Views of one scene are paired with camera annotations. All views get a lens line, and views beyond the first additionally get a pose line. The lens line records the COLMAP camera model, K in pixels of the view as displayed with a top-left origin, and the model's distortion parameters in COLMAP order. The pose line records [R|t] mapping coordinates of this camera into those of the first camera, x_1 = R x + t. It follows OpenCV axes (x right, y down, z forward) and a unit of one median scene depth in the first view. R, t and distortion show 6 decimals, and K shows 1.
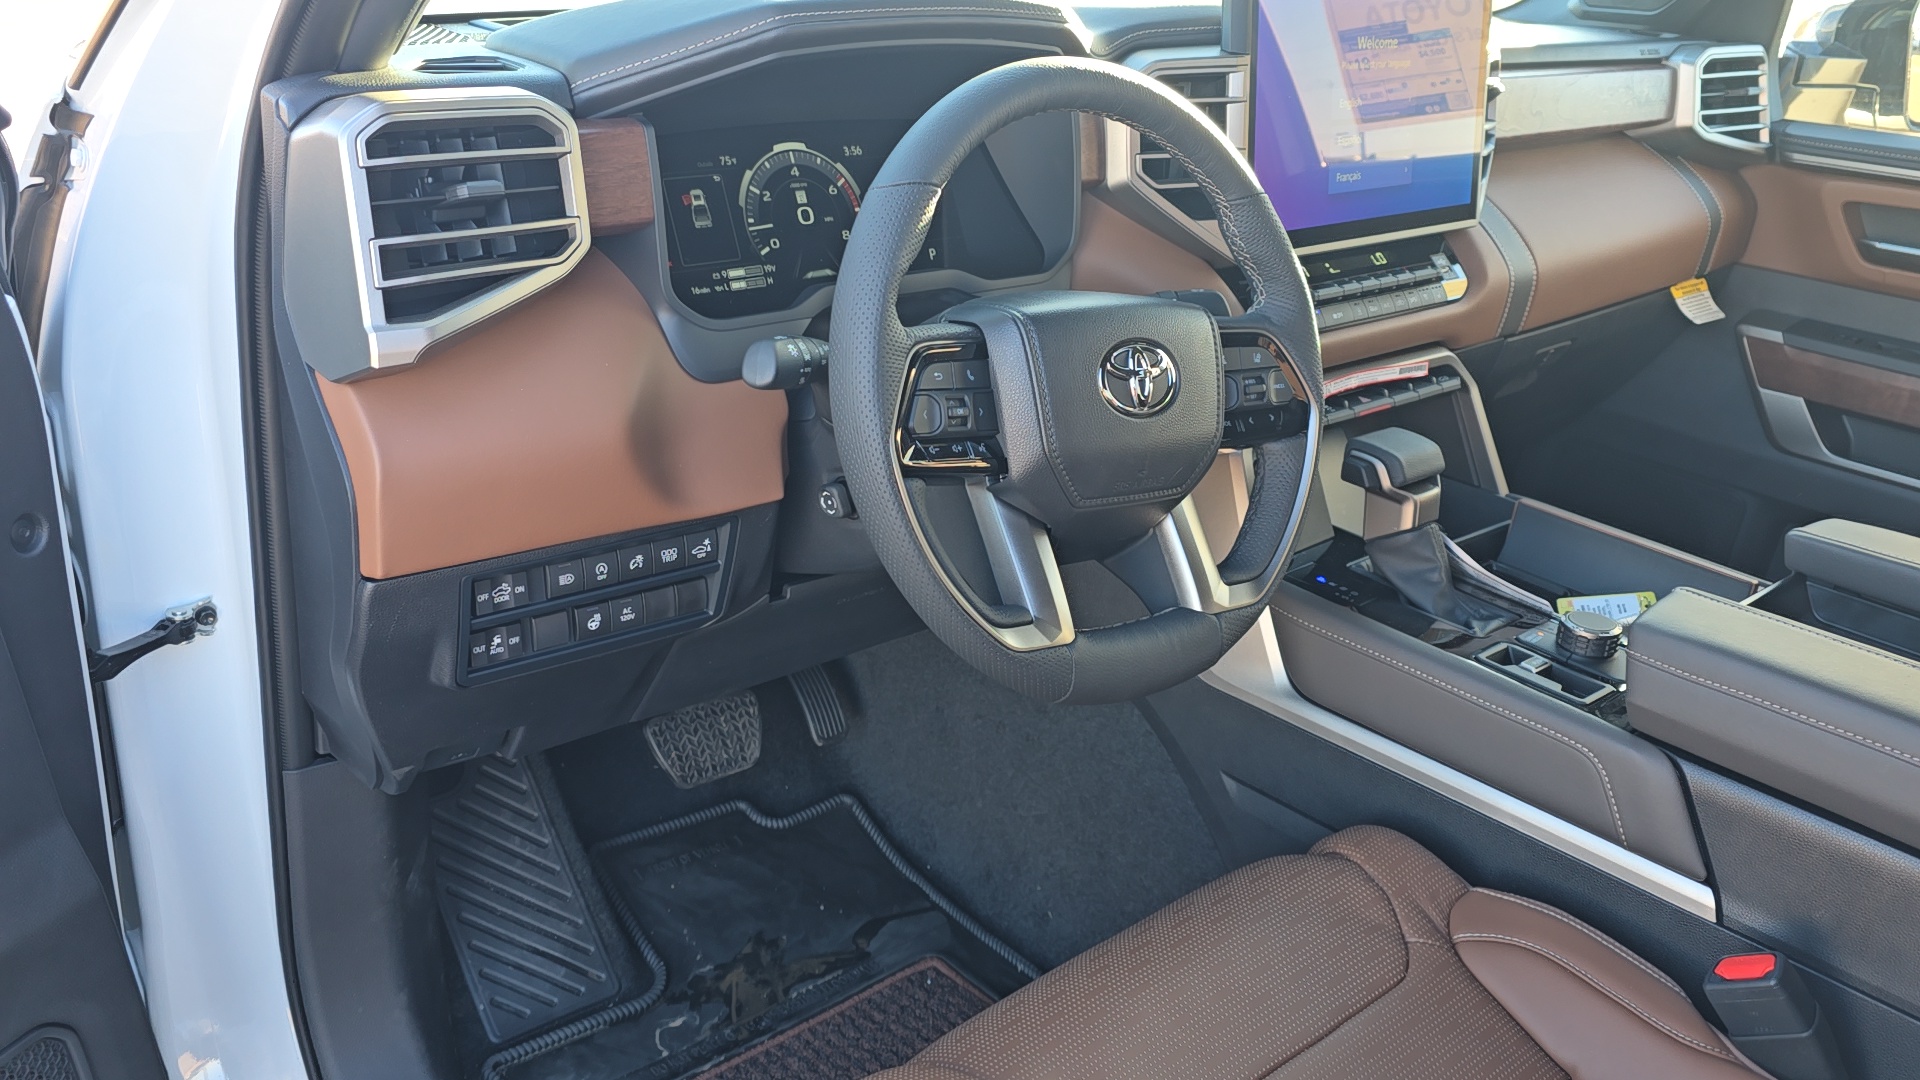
lens RADIAL K [[1606.0, 0, 986.9], [0, 1606.0, 548.4], [0, 0, 1]] dist [-0.005324, -0.000226]
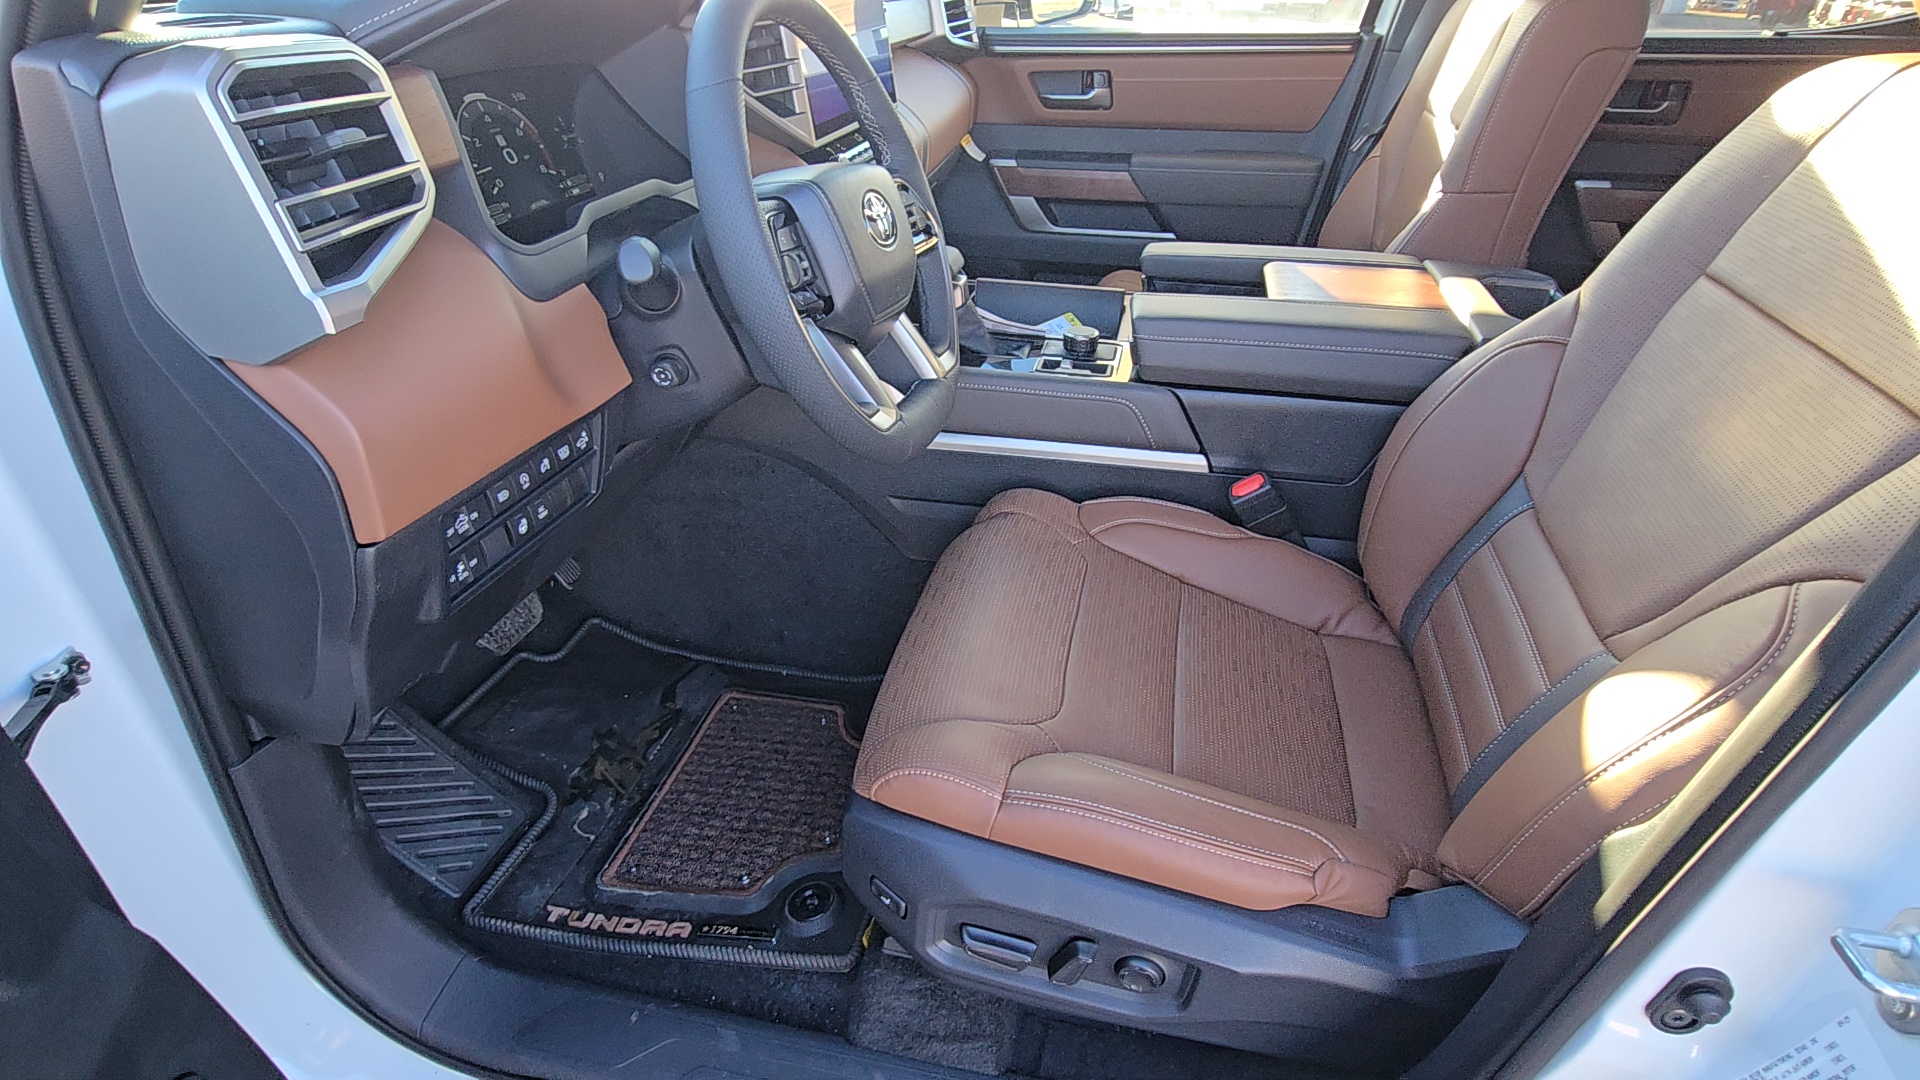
lens RADIAL K [[977.0, 0, 973.9], [0, 977.0, 545.7], [0, 0, 1]] dist [-0.000571, -0.000653]
pose [[0.808399, -0.354680, 0.469780, -0.277066], [0.270672, 0.932686, 0.238396, -0.019066], [-0.522712, -0.065562, 0.849985, 0.192754]]
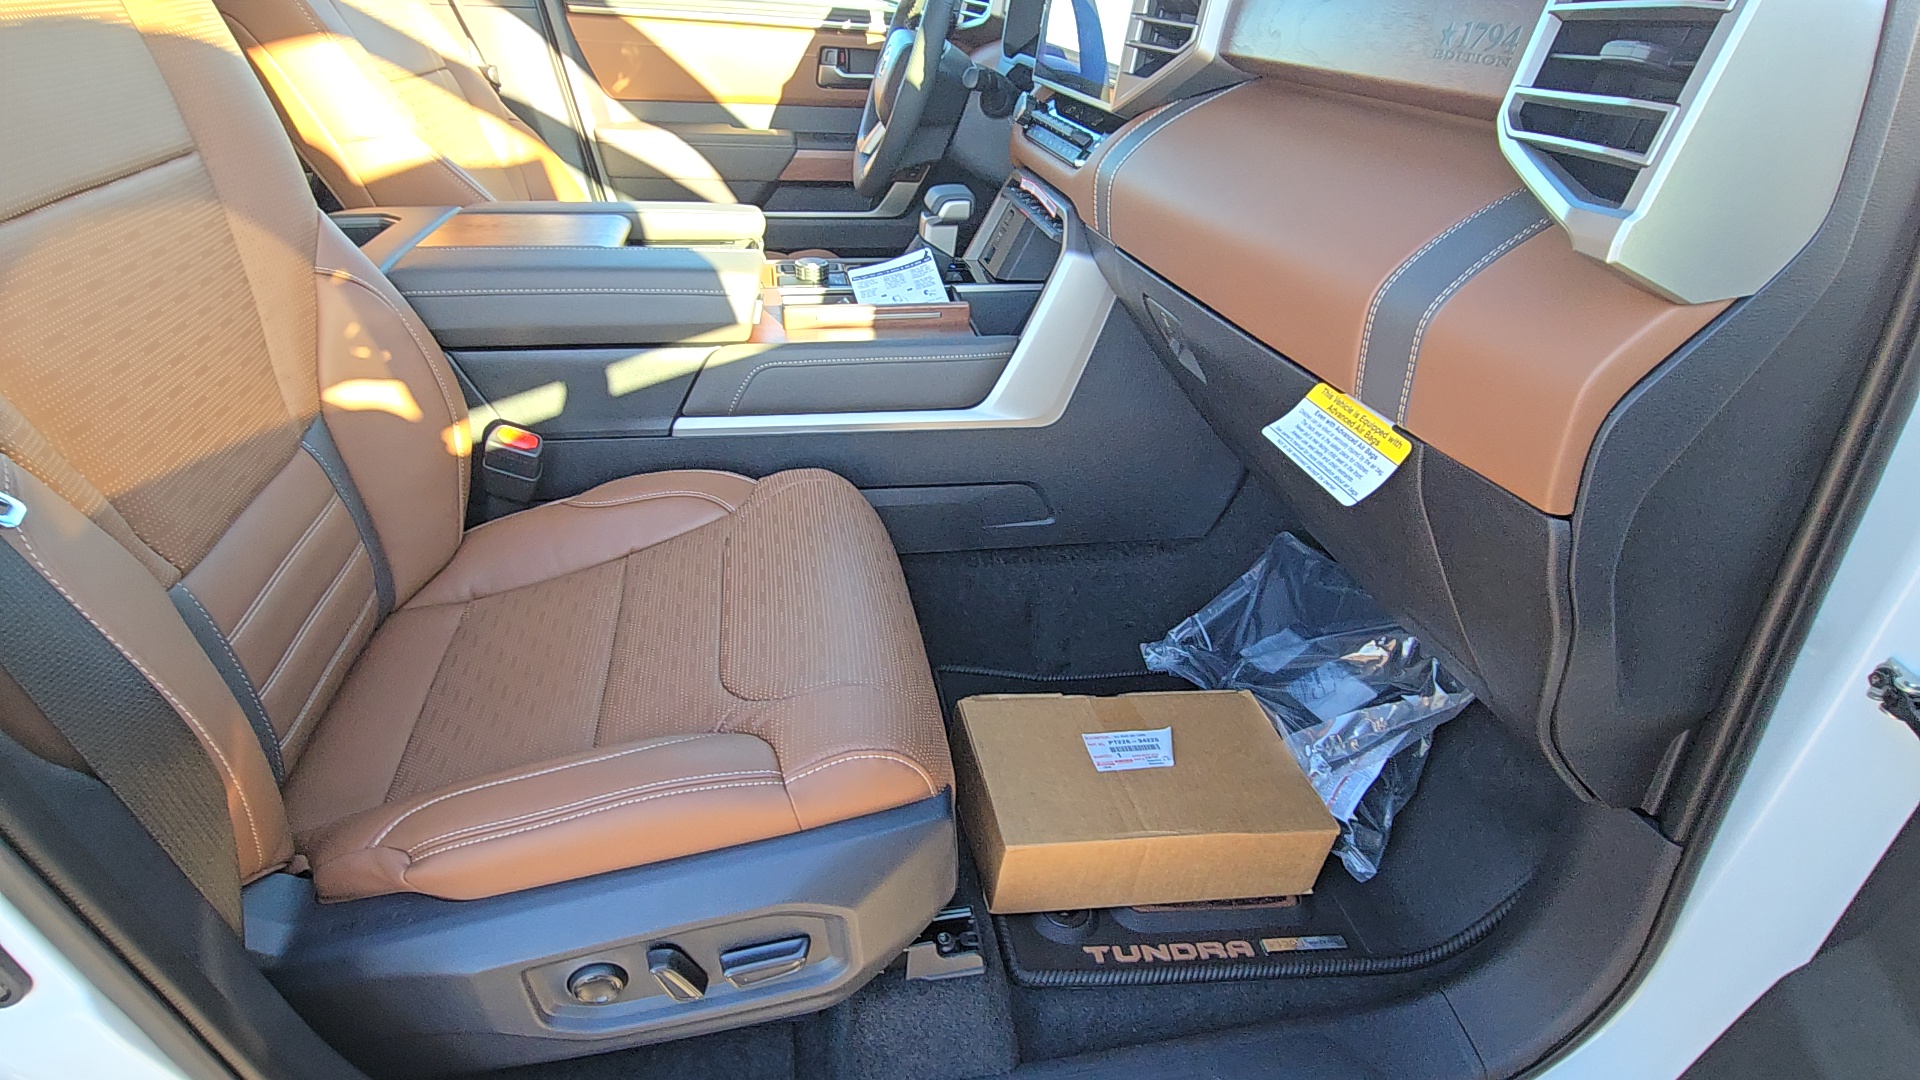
lens RADIAL K [[977.0, 0, 973.9], [0, 977.0, 545.7], [0, 0, 1]] dist [-0.000571, -0.000653]
pose [[-0.522186, 0.350171, -0.777626, 1.237259], [-0.399461, 0.705180, 0.585792, -0.436059], [0.753493, 0.616524, -0.228355, 1.591360]]
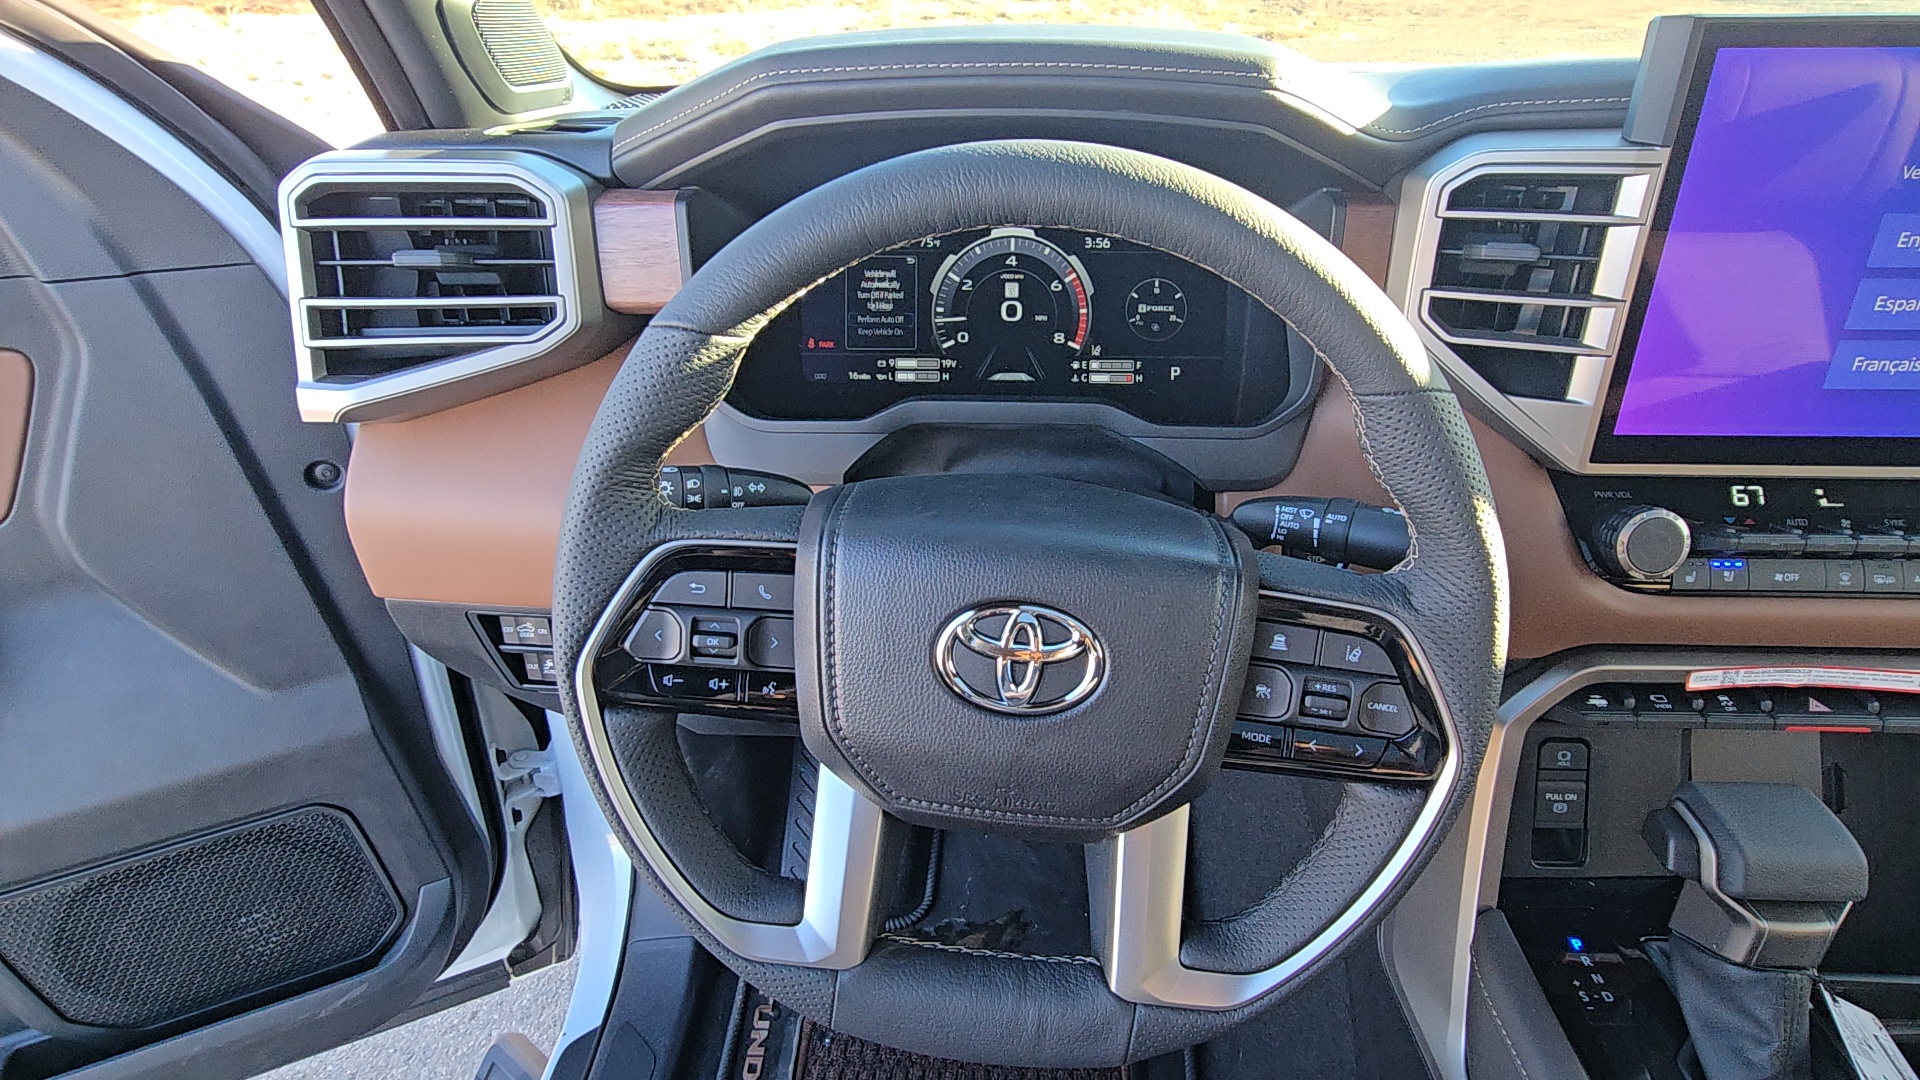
lens RADIAL K [[977.0, 0, 973.9], [0, 977.0, 545.7], [0, 0, 1]] dist [-0.000571, -0.000653]
pose [[0.720272, 0.295337, -0.627681, 0.258699], [-0.225508, 0.955384, 0.190755, -0.181554], [0.656014, 0.004152, 0.754738, 0.570659]]
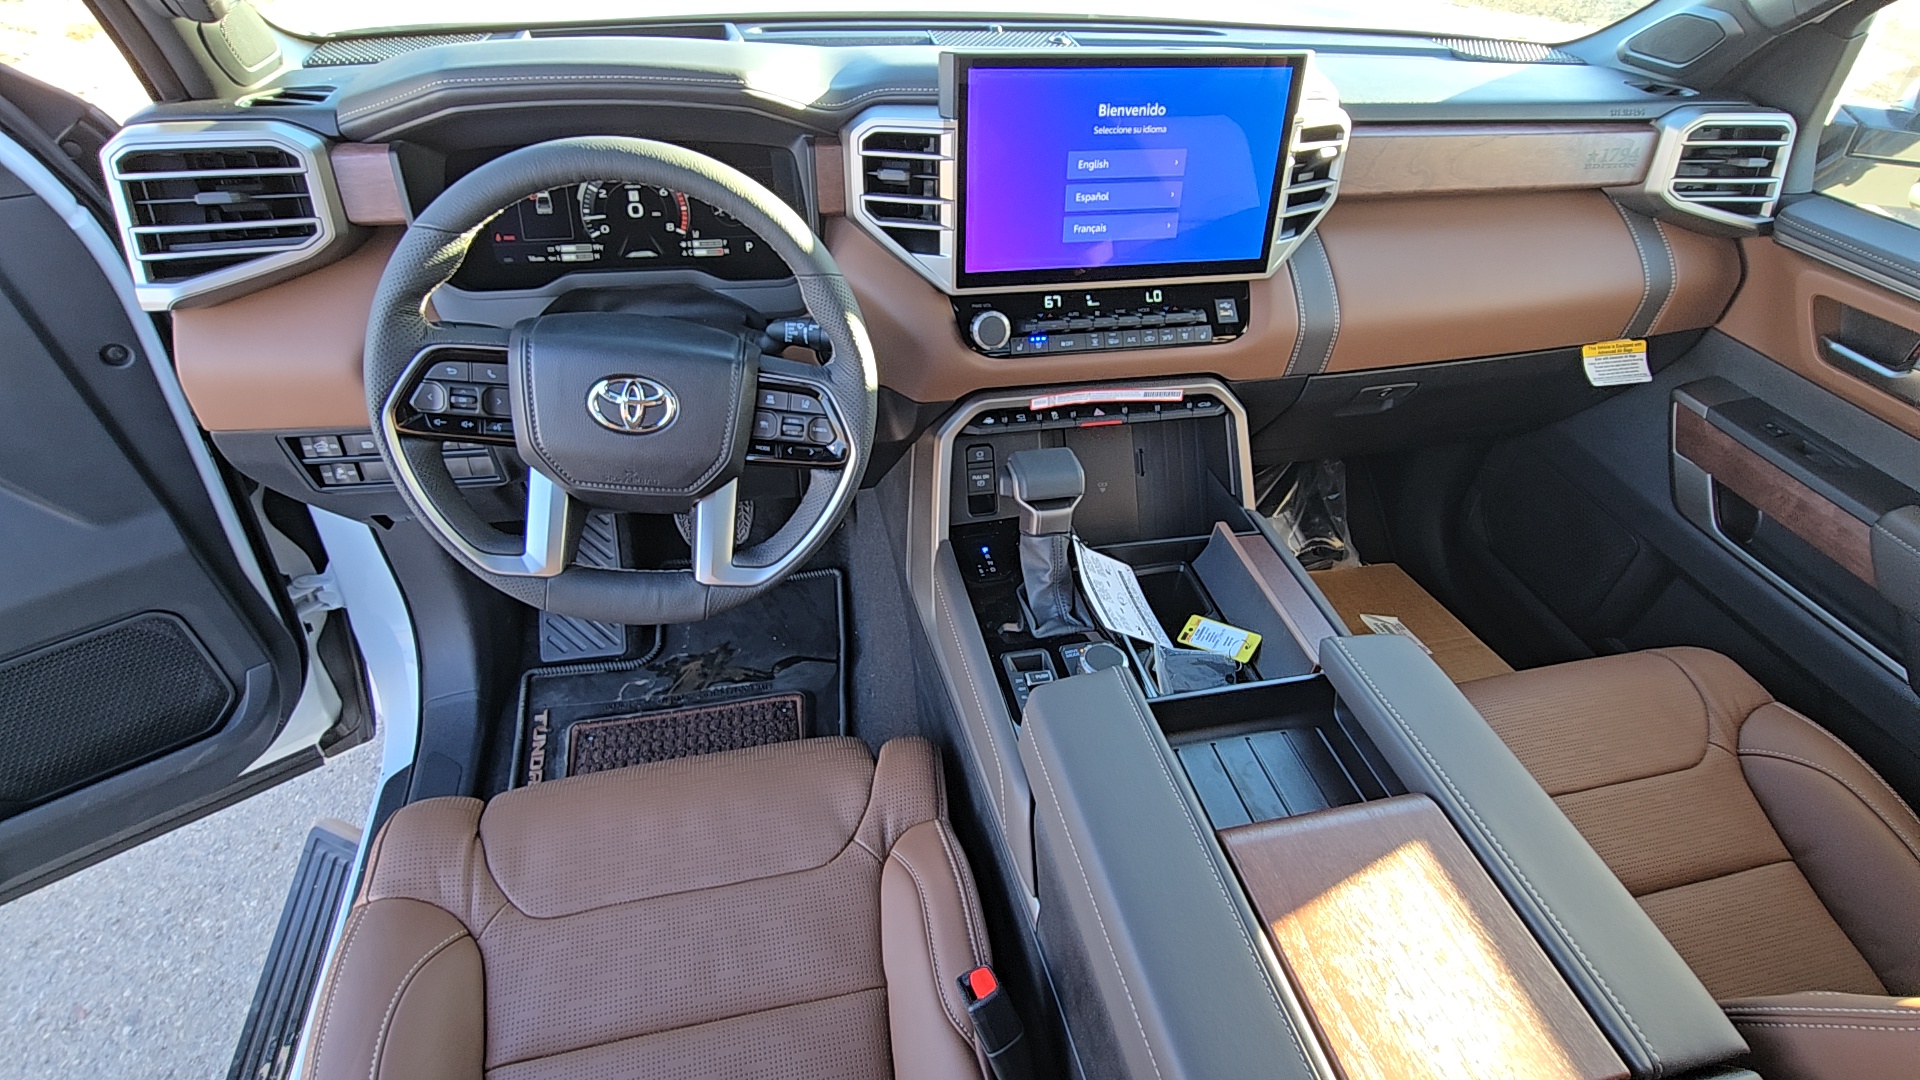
lens RADIAL K [[971.5, 0, 975.5], [0, 971.5, 542.1], [0, 0, 1]] dist [-0.000980, -0.000108]
pose [[0.876678, 0.282006, -0.389755, 0.557934], [-0.182752, 0.944658, 0.272440, -0.219333], [0.445015, -0.167613, 0.879697, 0.341198]]
